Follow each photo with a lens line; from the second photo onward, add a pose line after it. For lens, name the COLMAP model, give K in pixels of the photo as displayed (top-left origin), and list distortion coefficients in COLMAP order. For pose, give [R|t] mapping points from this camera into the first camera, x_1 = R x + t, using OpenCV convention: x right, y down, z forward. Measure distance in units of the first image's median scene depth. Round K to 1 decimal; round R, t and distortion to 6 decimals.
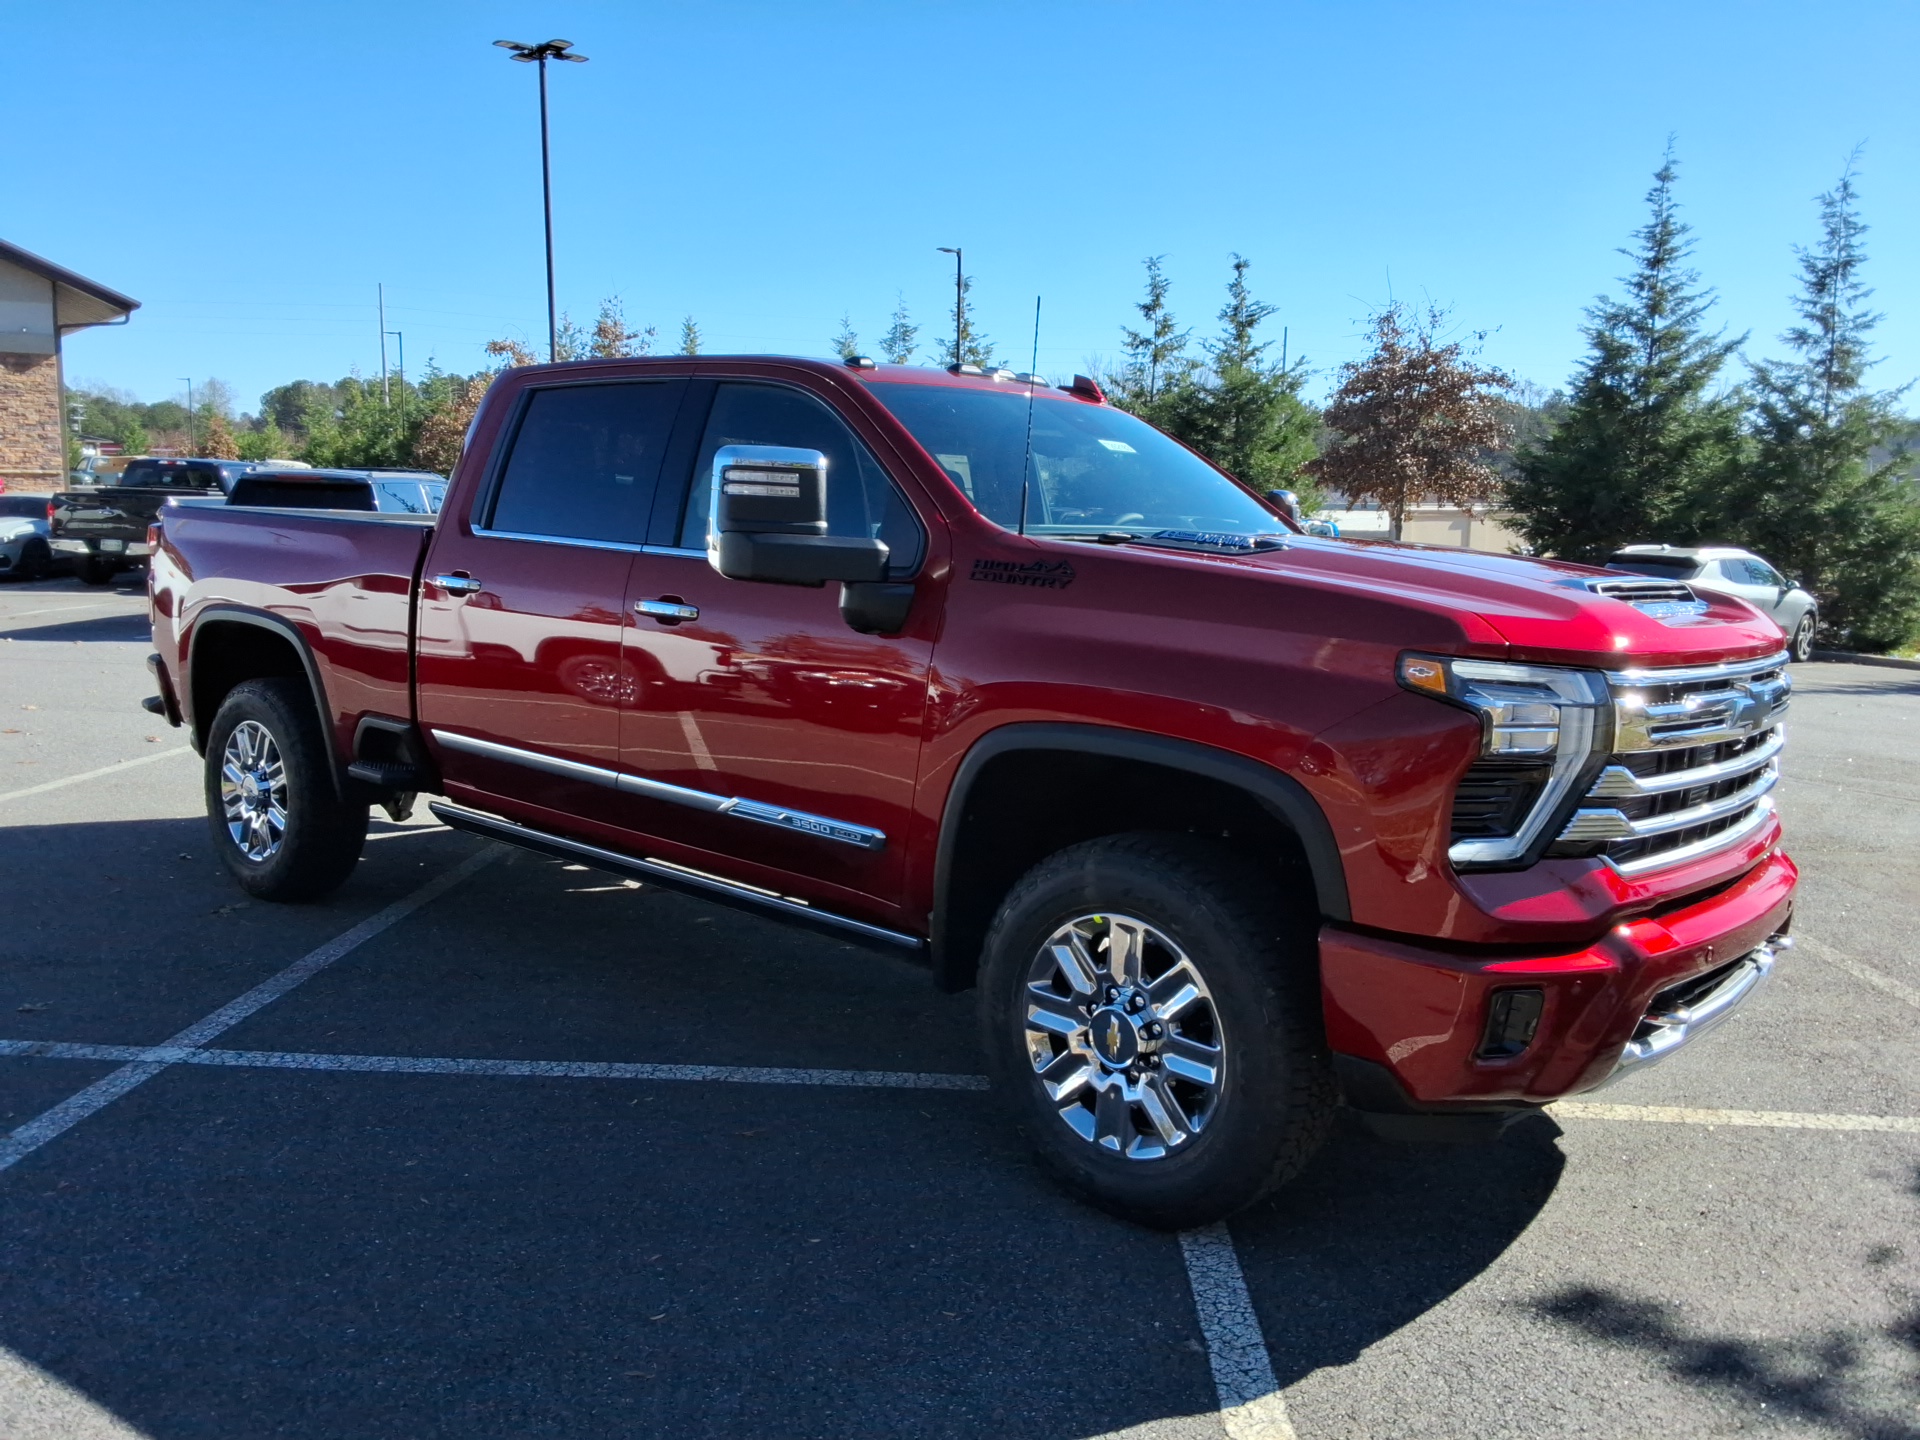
lens RADIAL K [[1540.6, 0, 958.6], [0, 1540.6, 710.3], [0, 0, 1]] dist [0.105125, -0.150819]
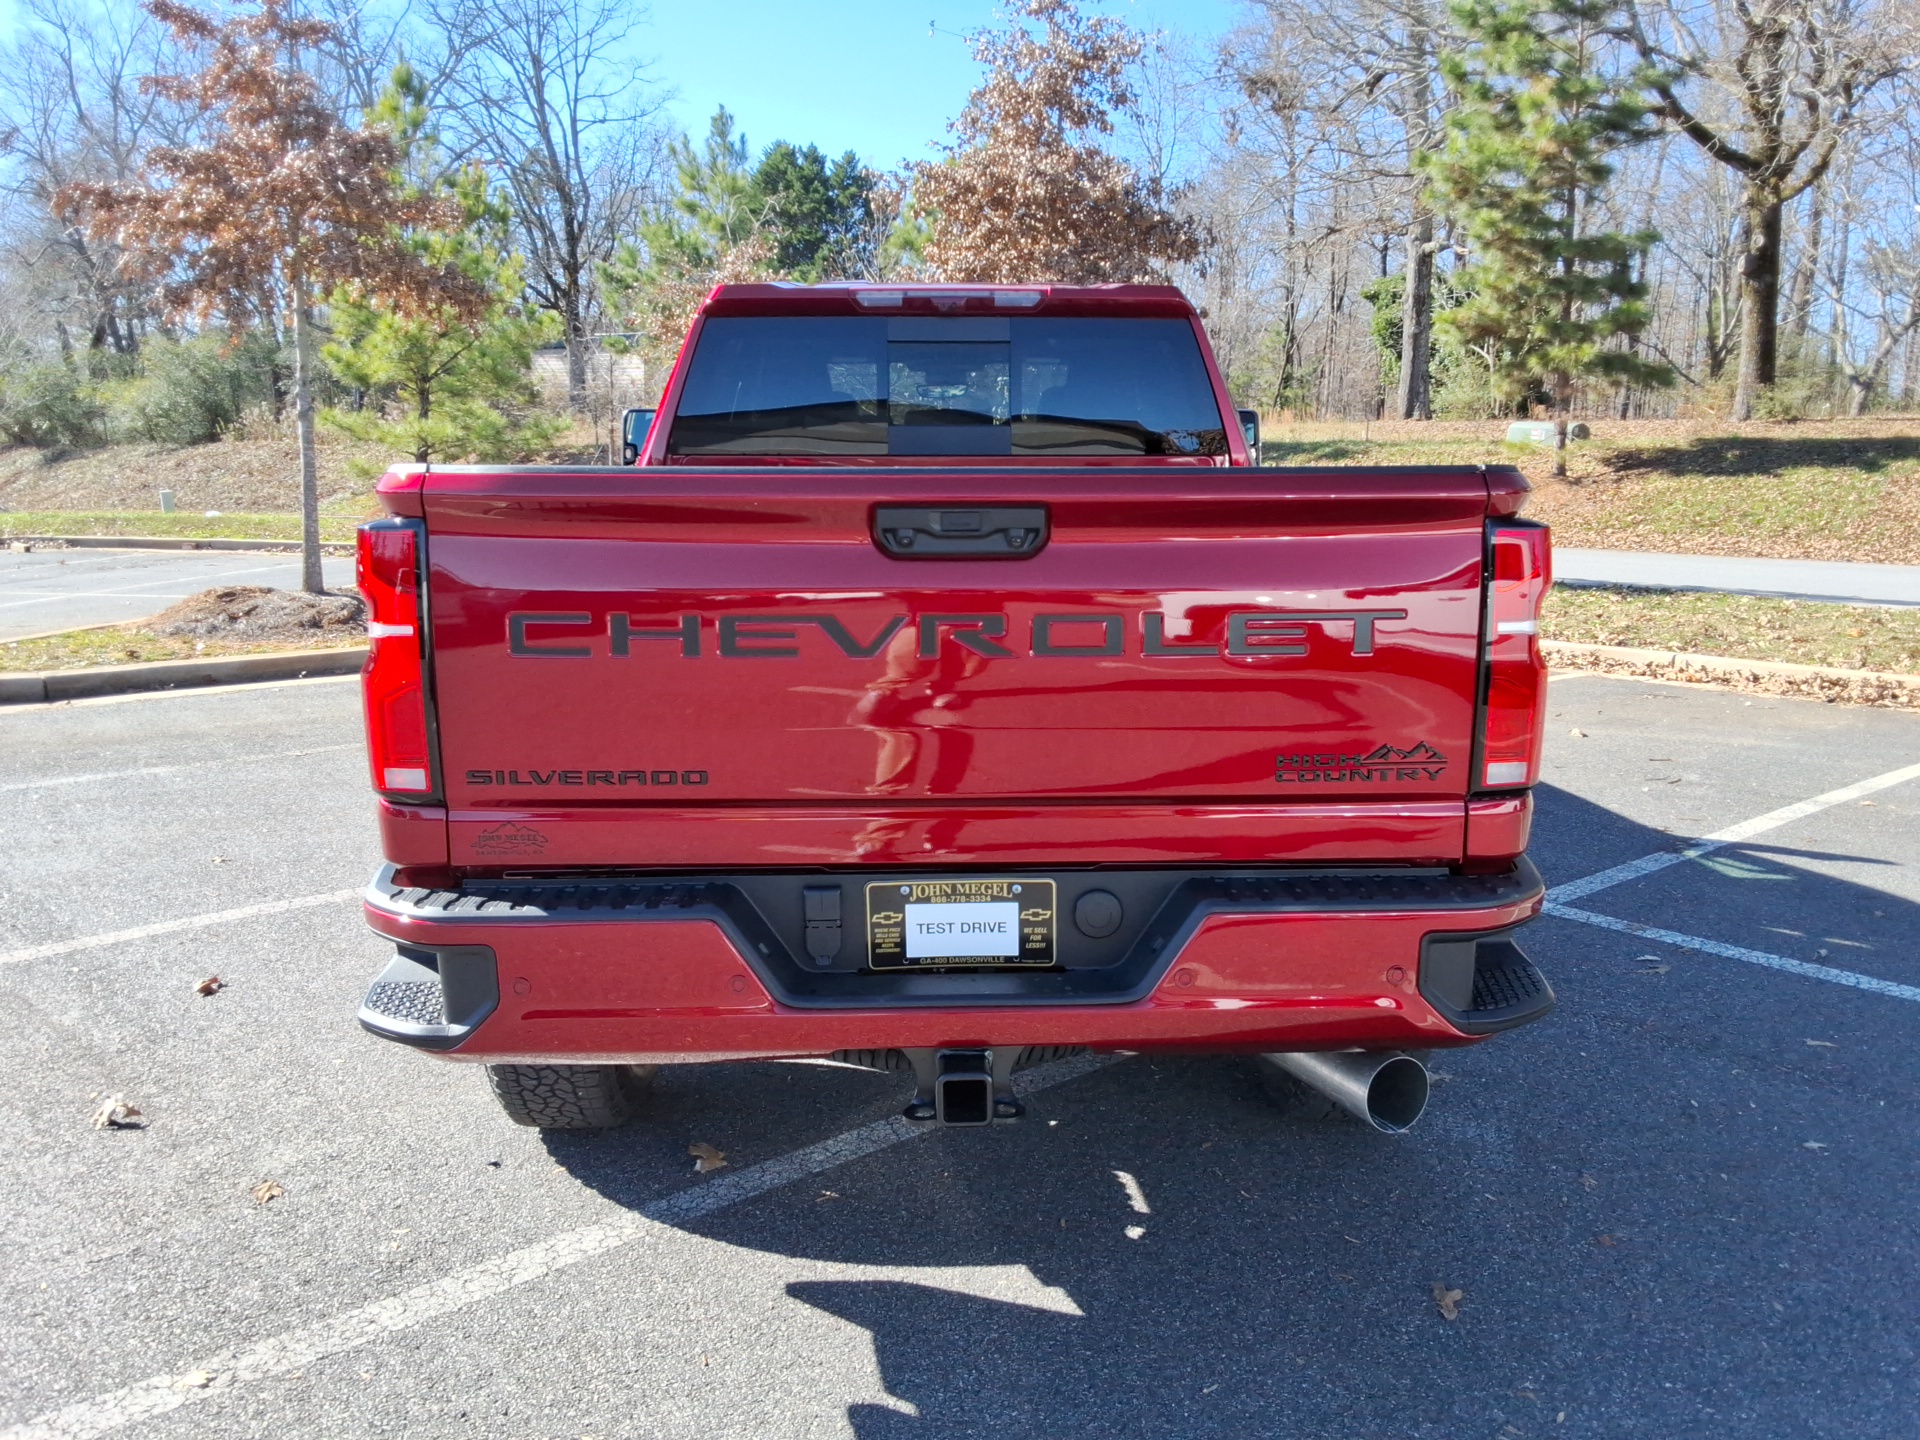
lens RADIAL K [[1550.4, 0, 983.4], [0, 1550.4, 726.3], [0, 0, 1]] dist [0.112001, -0.167422]
pose [[-0.686365, -0.161434, 0.709114, -0.174990], [0.054362, 0.960936, 0.271381, -0.045719], [-0.725223, 0.224815, -0.650776, 0.343207]]
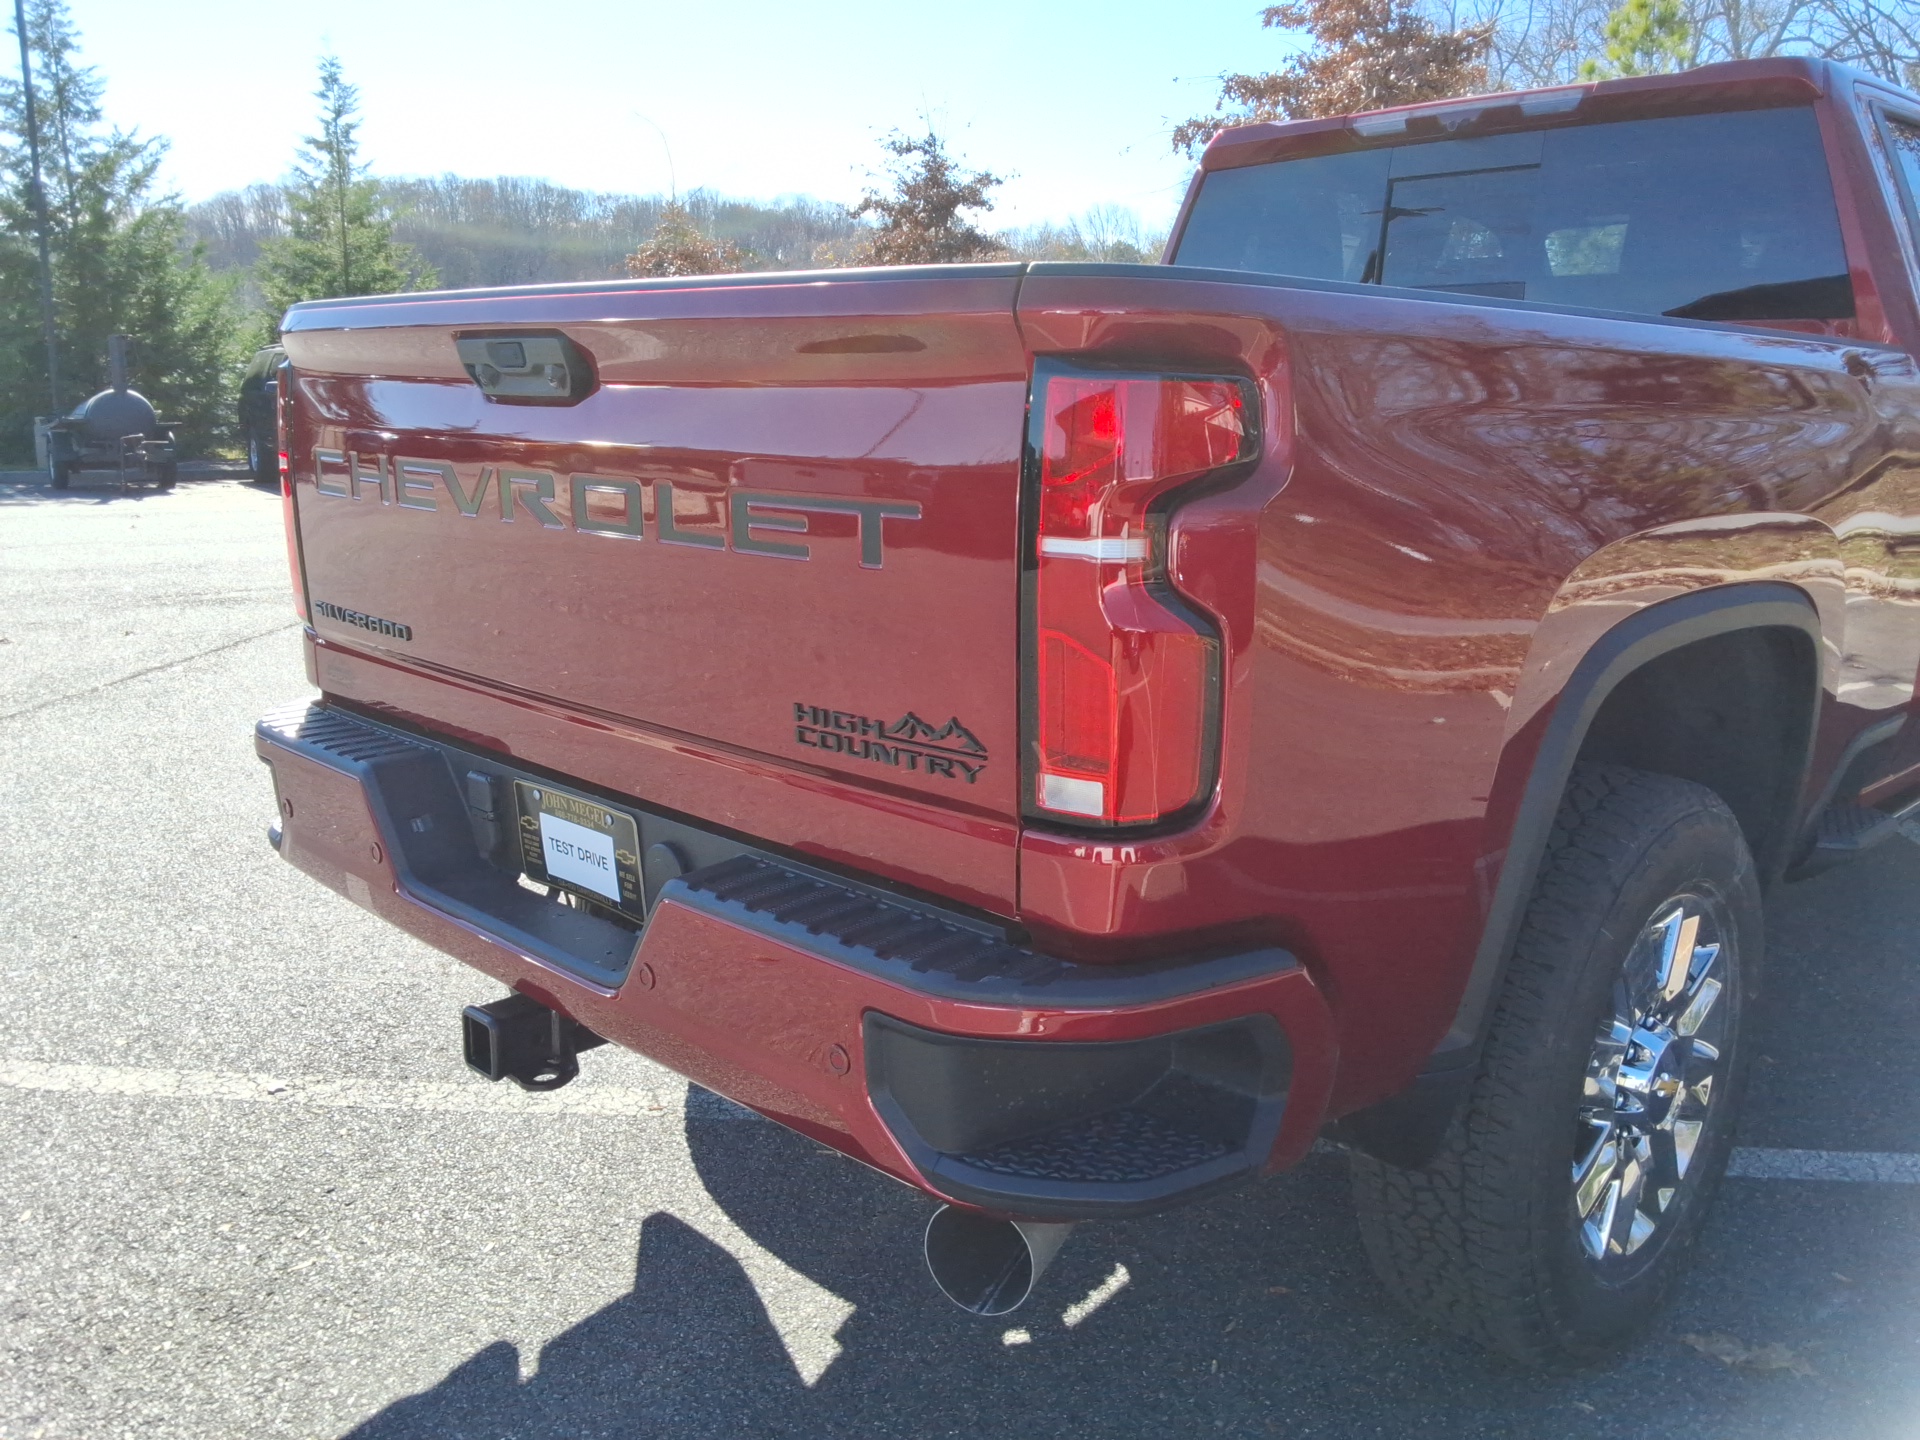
lens RADIAL K [[1540.6, 0, 958.6], [0, 1540.6, 710.3], [0, 0, 1]] dist [0.105125, -0.150819]
pose [[0.063523, -0.242322, 0.968114, -0.182844], [0.108096, 0.966037, 0.234709, -0.031753], [-0.992109, 0.089740, 0.087560, 0.257559]]
